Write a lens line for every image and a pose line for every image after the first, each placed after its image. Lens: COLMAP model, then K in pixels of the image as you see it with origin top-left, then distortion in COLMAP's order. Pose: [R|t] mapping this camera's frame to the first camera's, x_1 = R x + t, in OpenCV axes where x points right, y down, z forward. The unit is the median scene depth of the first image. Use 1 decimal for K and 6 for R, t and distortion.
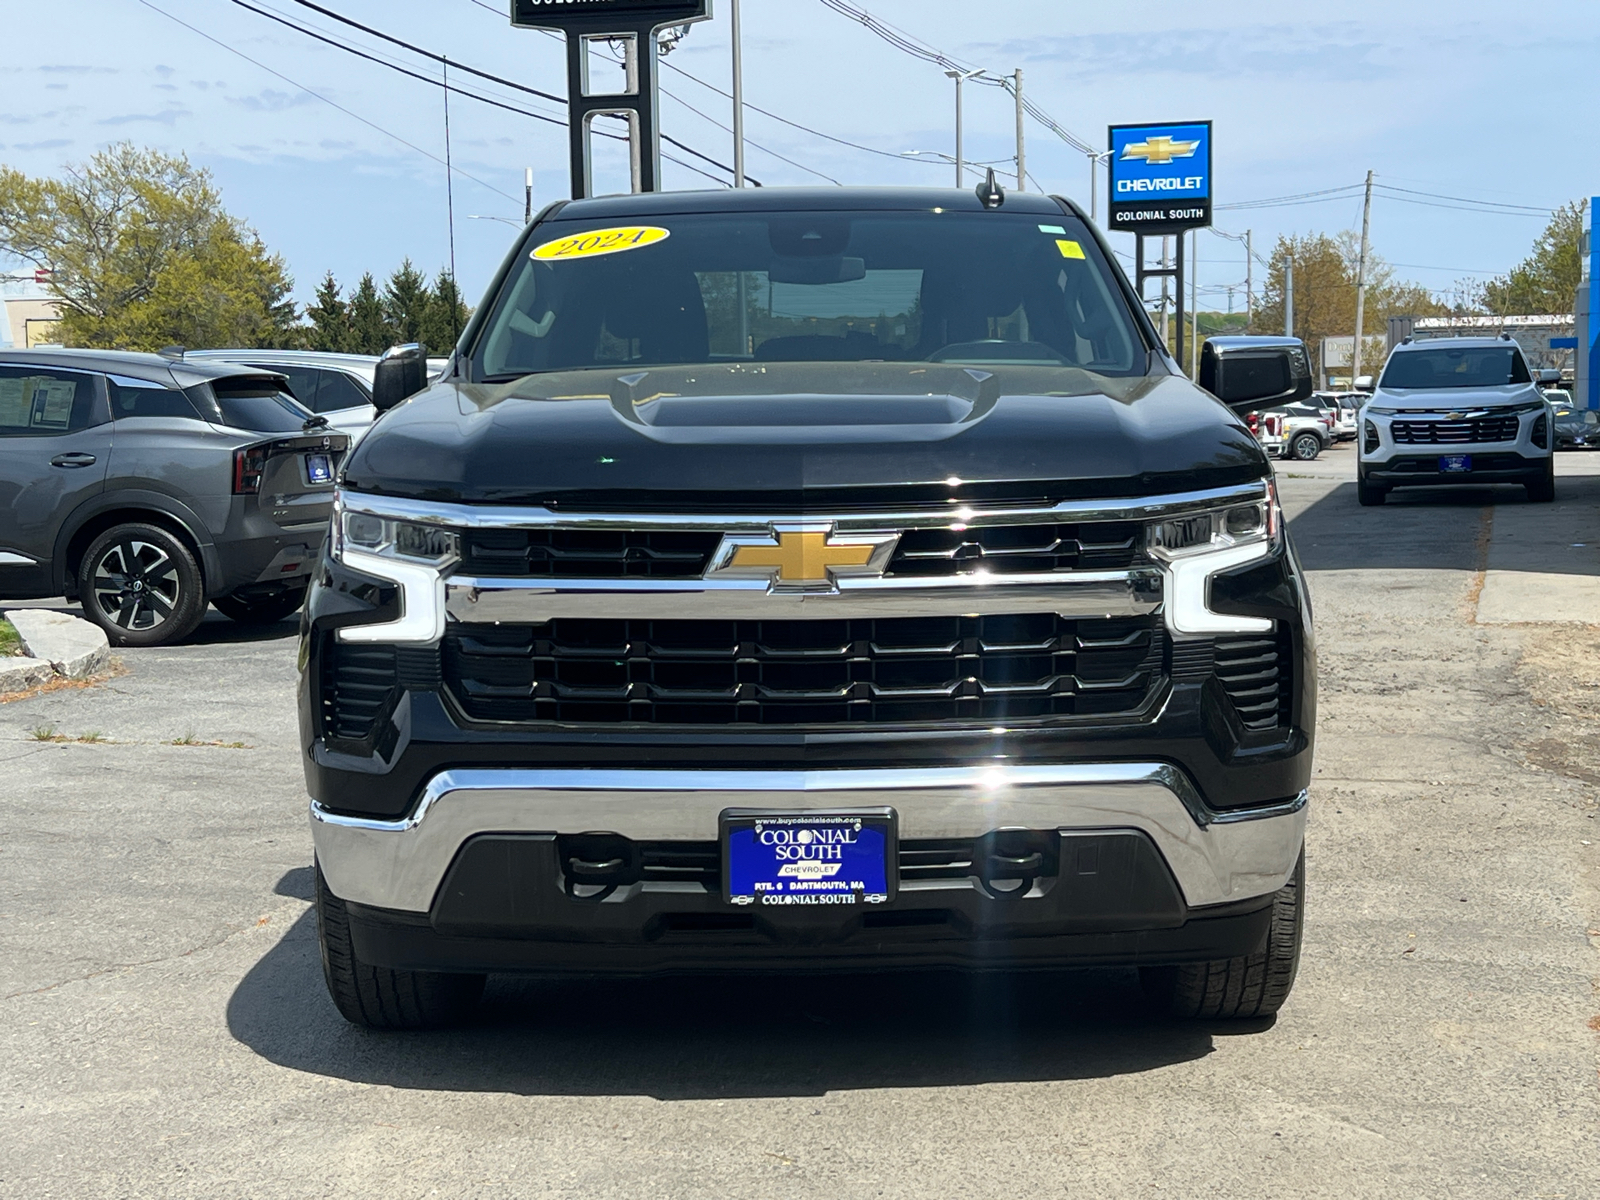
lens RADIAL K [[2540.4, 0, 800.0], [0, 2540.4, 600.0], [0, 0, 1]] dist [0.077994, -0.097038]
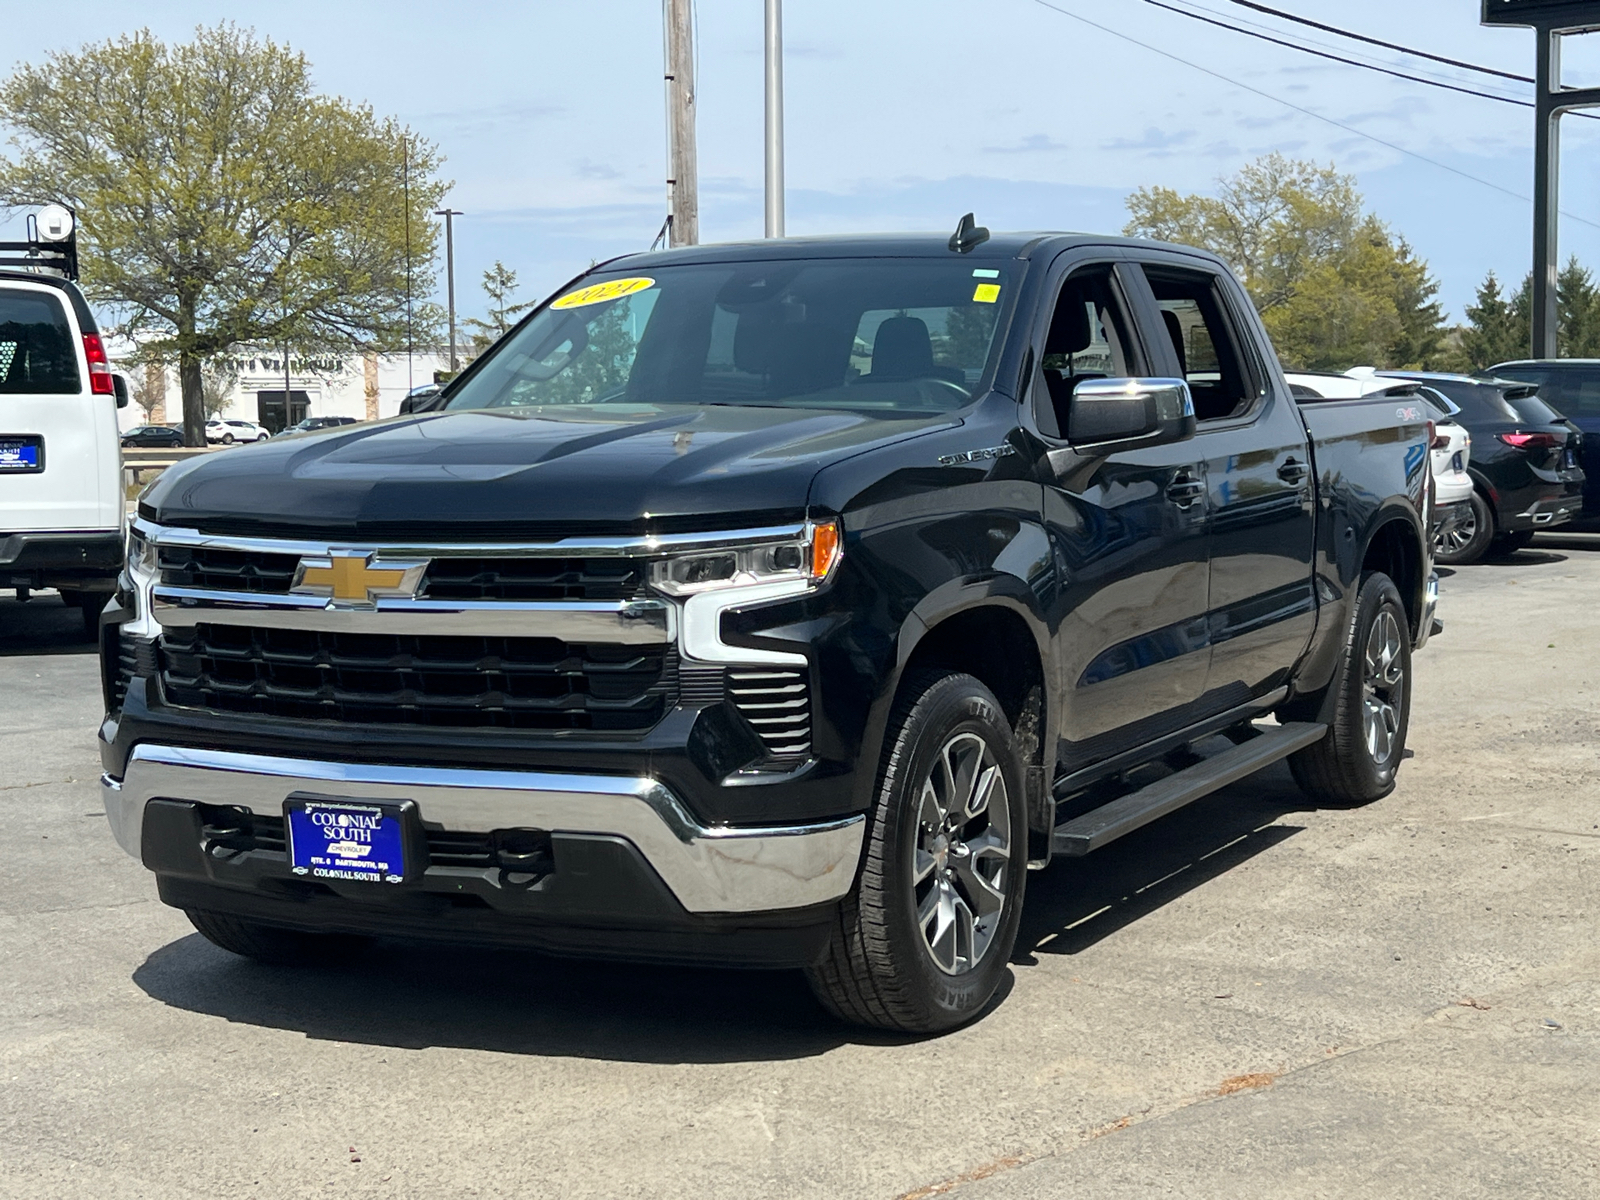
lens RADIAL K [[2492.3, 0, 799.9], [0, 2492.3, 656.7], [0, 0, 1]] dist [0.068196, 0.077201]
pose [[0.902565, 0.047609, -0.427914, 0.628569], [-0.037632, 0.998787, 0.031749, -0.023809], [0.428906, -0.012553, 0.903262, 0.056837]]
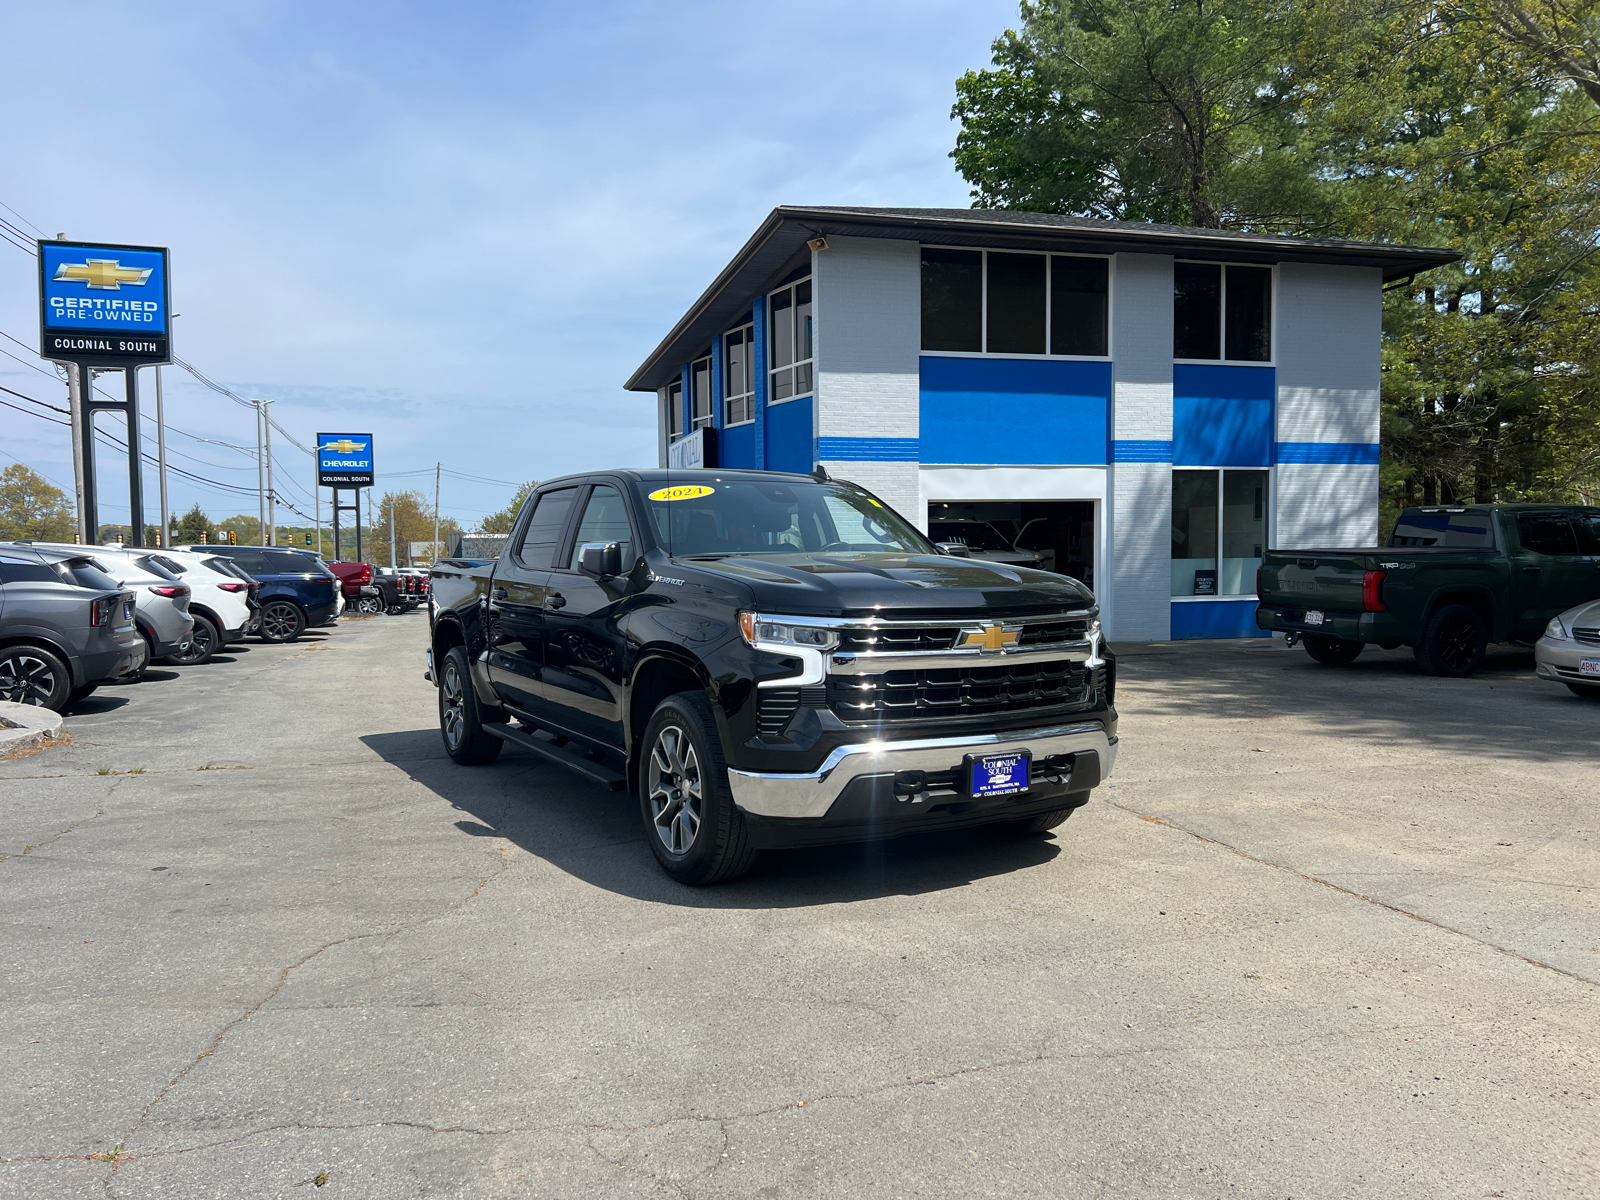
lens RADIAL K [[1210.3, 0, 805.1], [0, 1210.3, 598.4], [0, 0, 1]] dist [0.065657, -0.086119]
pose [[0.857664, -0.011185, 0.514089, -0.645392], [0.040457, 0.998132, -0.045780, -0.009658], [-0.512616, 0.060062, 0.856514, 0.153443]]
